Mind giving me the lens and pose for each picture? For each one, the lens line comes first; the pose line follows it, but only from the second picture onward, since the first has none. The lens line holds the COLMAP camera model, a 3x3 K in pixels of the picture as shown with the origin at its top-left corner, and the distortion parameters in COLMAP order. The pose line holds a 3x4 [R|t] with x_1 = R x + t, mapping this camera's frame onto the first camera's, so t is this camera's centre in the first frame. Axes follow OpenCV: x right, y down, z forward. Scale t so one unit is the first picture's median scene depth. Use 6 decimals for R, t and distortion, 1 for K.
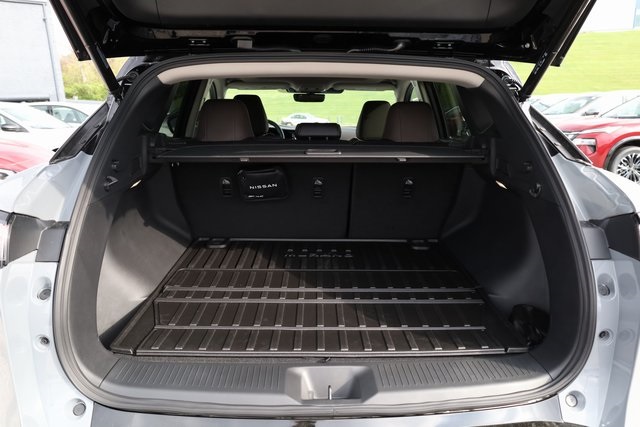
lens RADIAL K [[489.5, 0, 320.0], [0, 489.5, 213.5], [0, 0, 1]] dist [-0.004153, -0.005028]
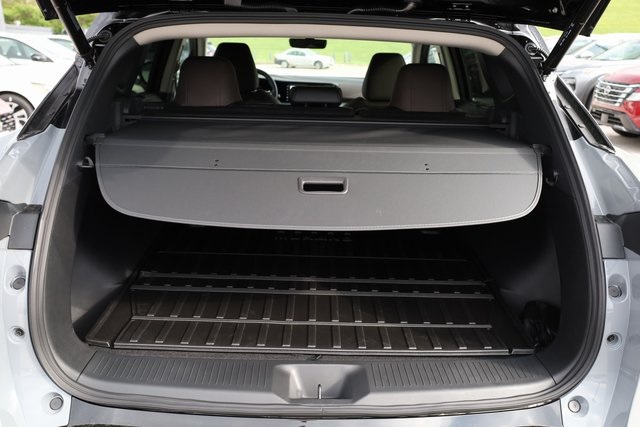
lens RADIAL K [[620.1, 0, 320.0], [0, 620.1, 213.5], [0, 0, 1]] dist [-0.001021, -0.003138]
pose [[0.999767, 0.021518, -0.001905, 0.014938], [-0.021312, 0.996899, 0.075756, -0.064716], [0.003530, -0.075698, 0.997125, -0.160041]]
